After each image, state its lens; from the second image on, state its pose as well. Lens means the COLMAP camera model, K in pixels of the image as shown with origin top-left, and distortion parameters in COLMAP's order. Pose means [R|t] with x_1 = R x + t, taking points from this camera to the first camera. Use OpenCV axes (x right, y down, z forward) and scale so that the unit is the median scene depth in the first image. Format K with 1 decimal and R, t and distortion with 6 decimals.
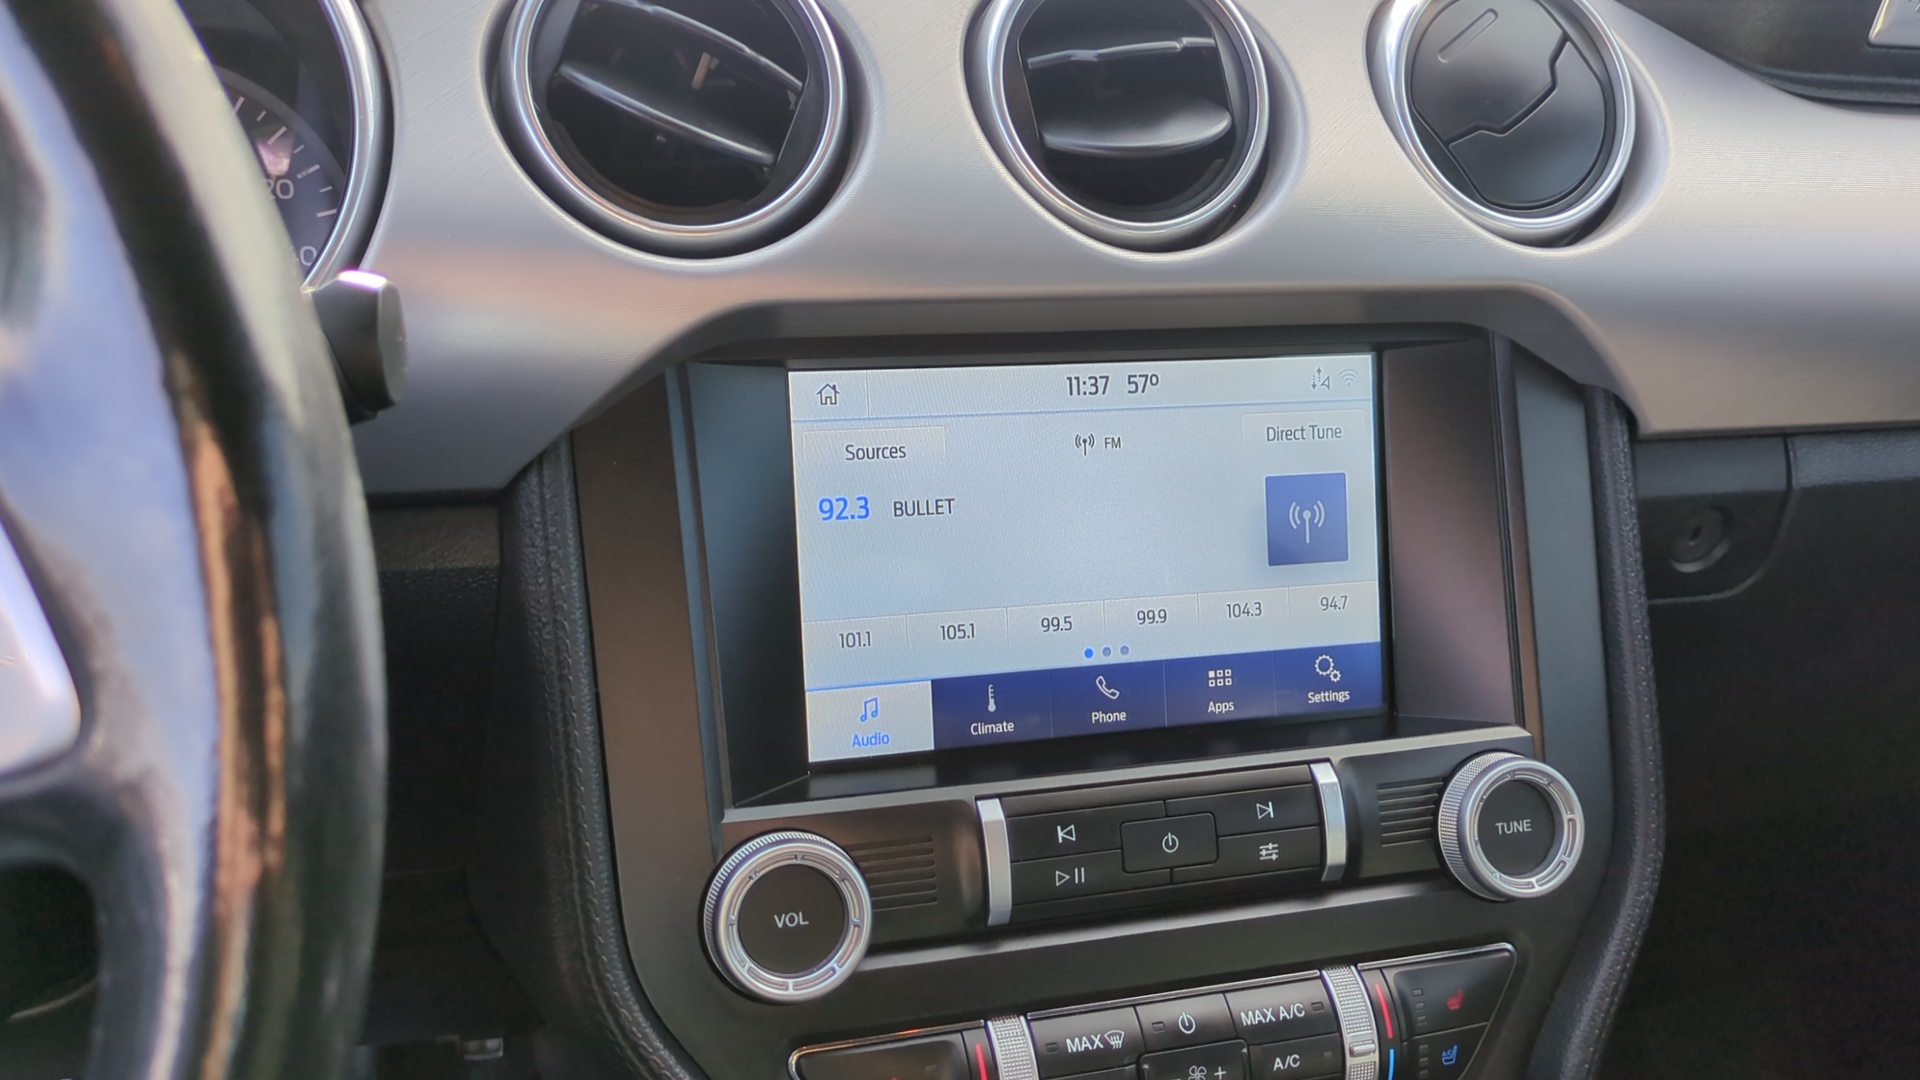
lens RADIAL K [[1633.0, 0, 981.9], [0, 1633.0, 539.9], [0, 0, 1]] dist [0.066250, -0.089165]
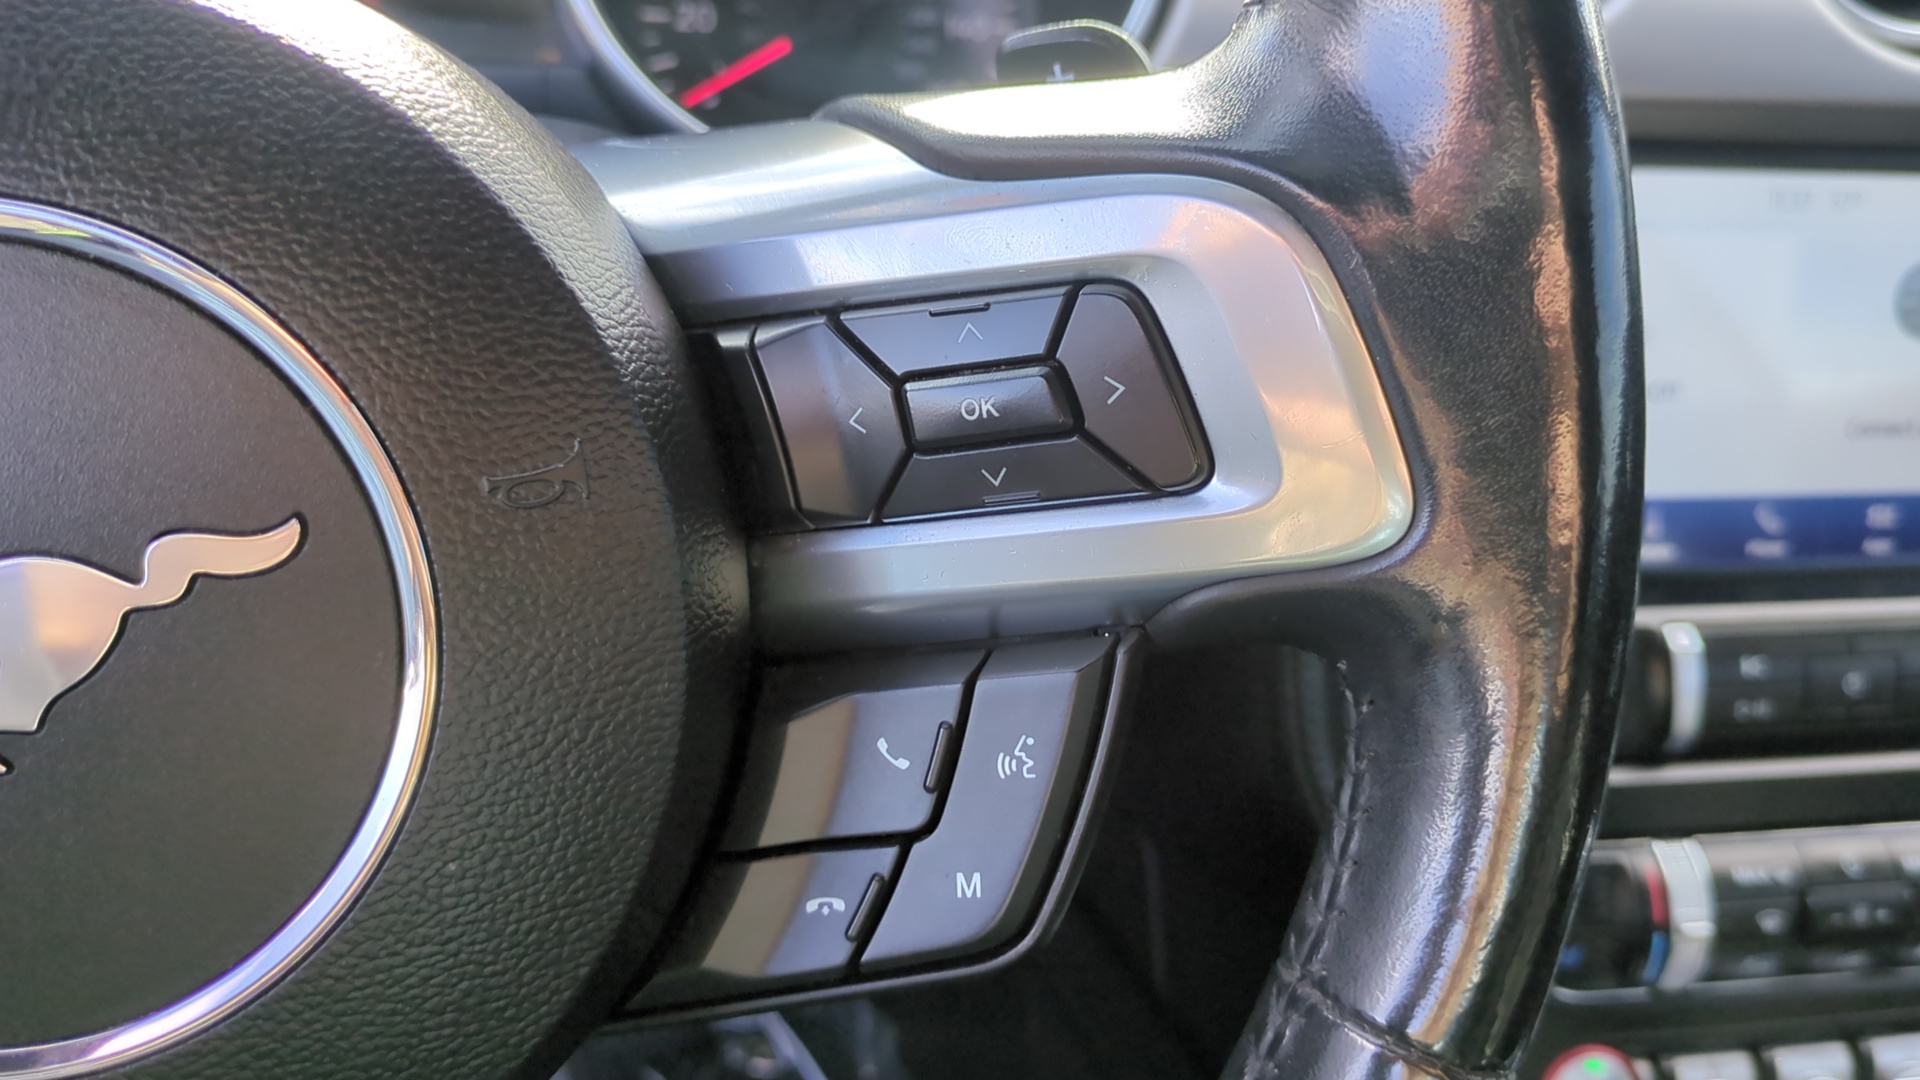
lens RADIAL K [[1633.0, 0, 981.9], [0, 1633.0, 539.9], [0, 0, 1]] dist [0.066250, -0.089165]
pose [[0.991305, 0.072053, -0.110105, -0.279503], [-0.057862, 0.990207, 0.127051, 0.005423], [0.118181, -0.119575, 0.985766, -0.018372]]
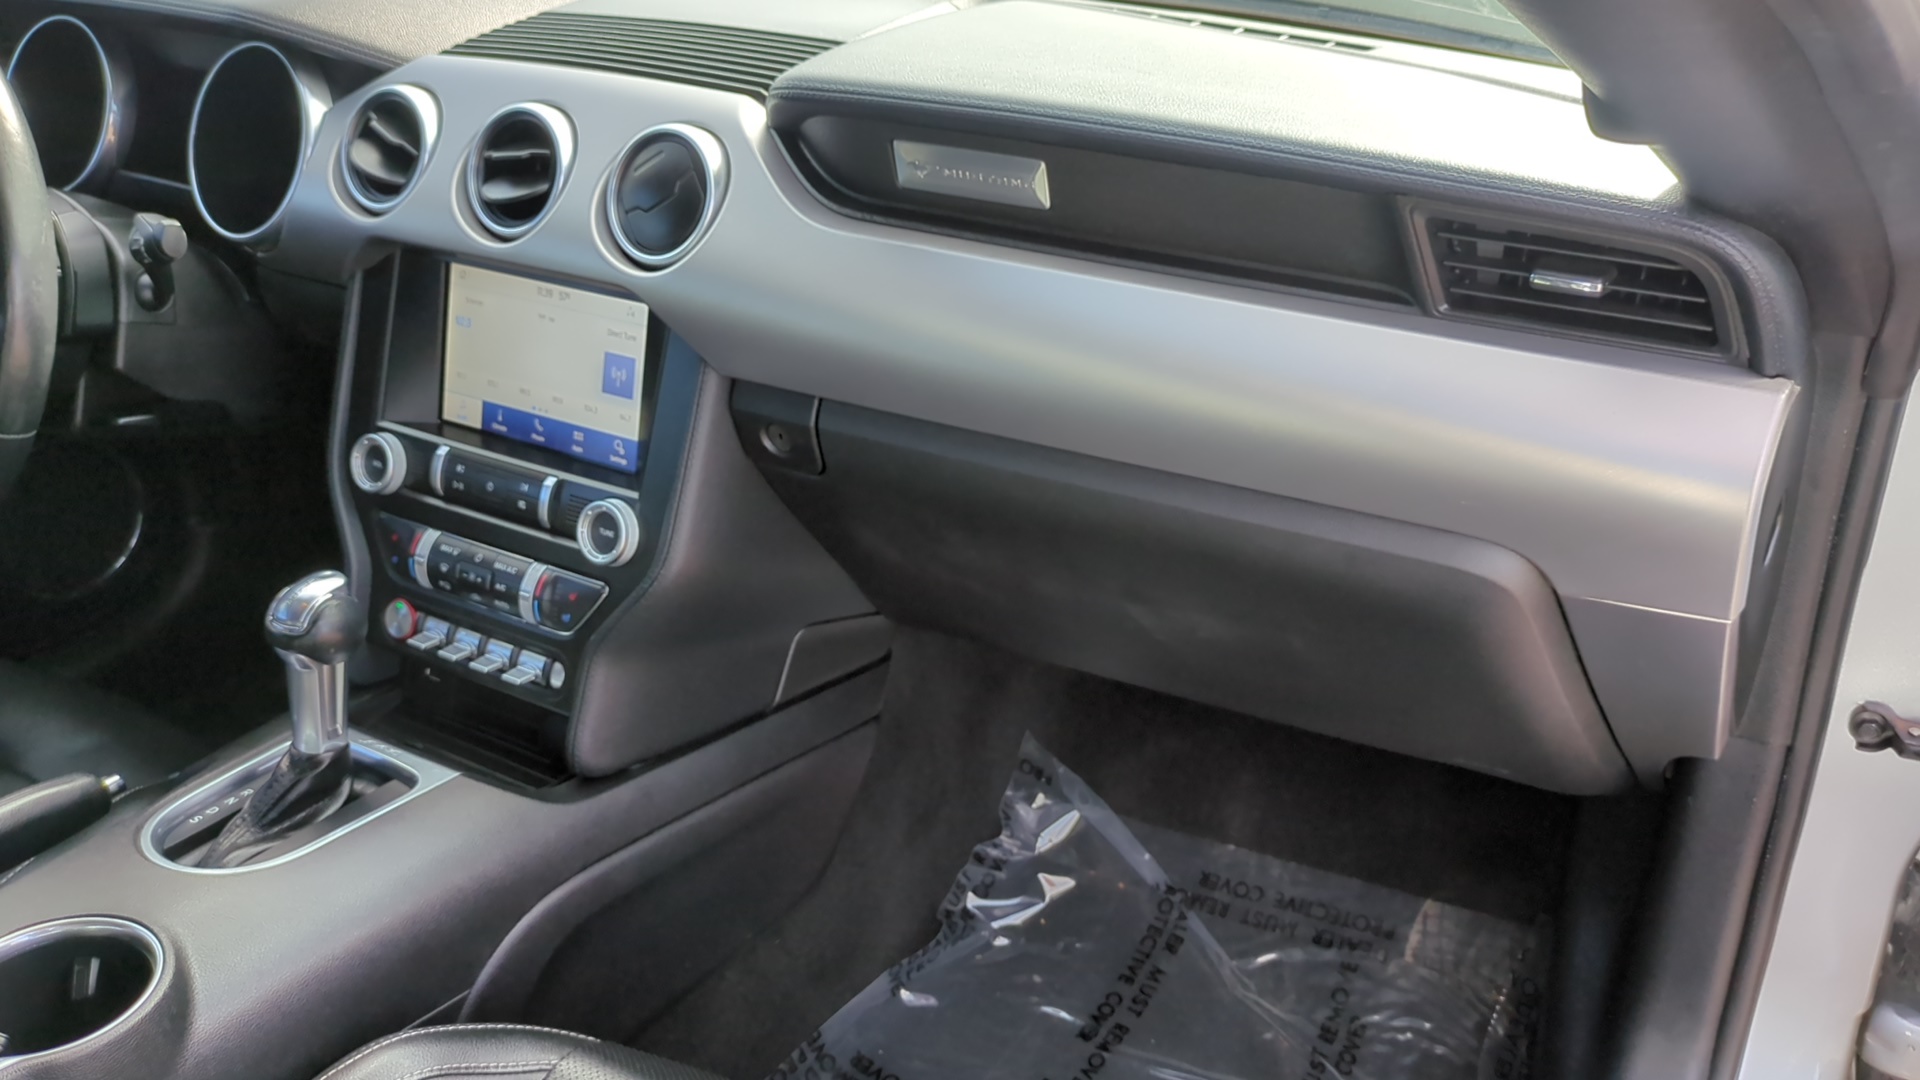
lens RADIAL K [[1633.0, 0, 981.9], [0, 1633.0, 539.9], [0, 0, 1]] dist [0.066250, -0.089165]
pose [[0.652350, 0.298314, -0.696741, 2.155114], [-0.197142, 0.954427, 0.224062, -0.397462], [0.731829, -0.008810, 0.681431, -0.109778]]
